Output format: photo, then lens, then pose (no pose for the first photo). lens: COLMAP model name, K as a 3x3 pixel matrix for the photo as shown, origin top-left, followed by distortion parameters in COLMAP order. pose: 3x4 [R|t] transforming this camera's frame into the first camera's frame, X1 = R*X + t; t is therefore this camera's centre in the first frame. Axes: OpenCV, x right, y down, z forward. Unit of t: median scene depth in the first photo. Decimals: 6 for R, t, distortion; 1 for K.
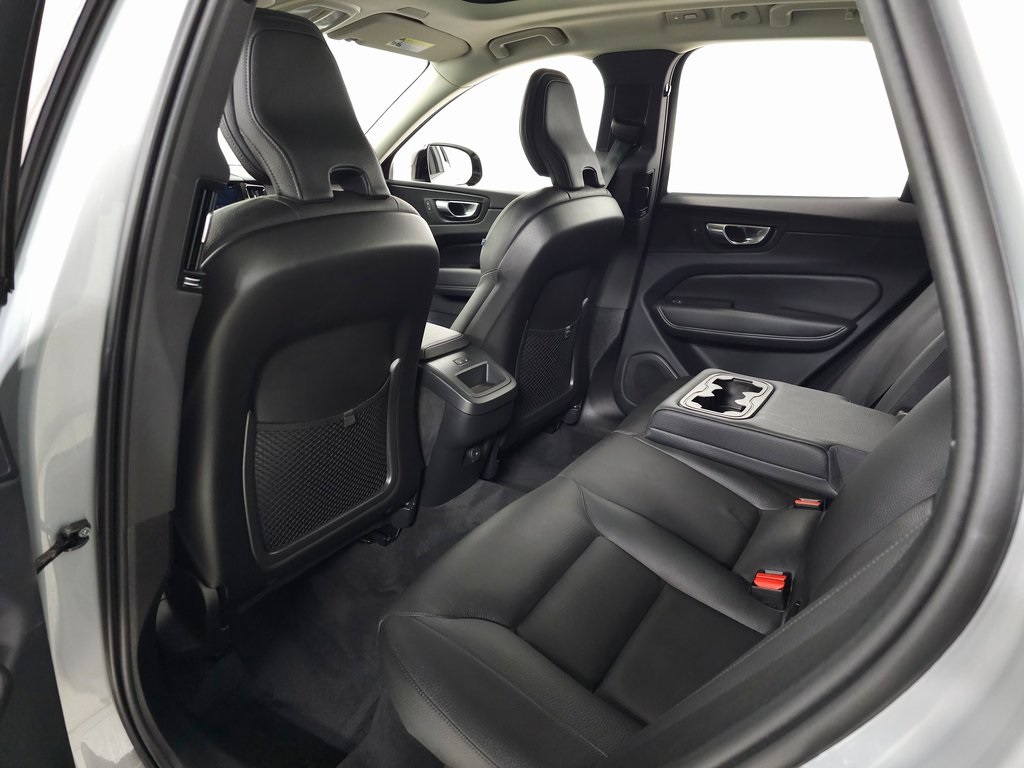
lens RADIAL K [[697.9, 0, 508.2], [0, 697.9, 383.3], [0, 0, 1]] dist [0.004296, -0.004234]
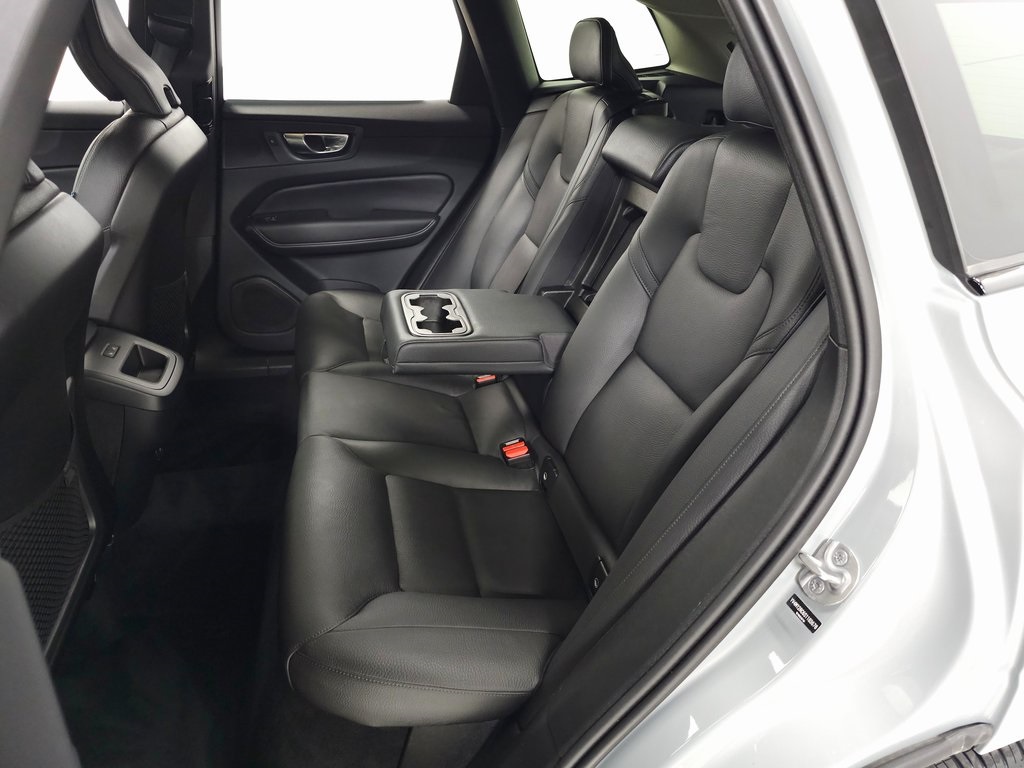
lens RADIAL K [[698.3, 0, 514.2], [0, 698.3, 380.0], [0, 0, 1]] dist [0.000959, 0.000516]
pose [[0.670135, -0.337308, 0.661167, -0.278049], [0.198838, 0.939799, 0.277923, -0.124078], [-0.715110, -0.054781, 0.696862, 0.085498]]
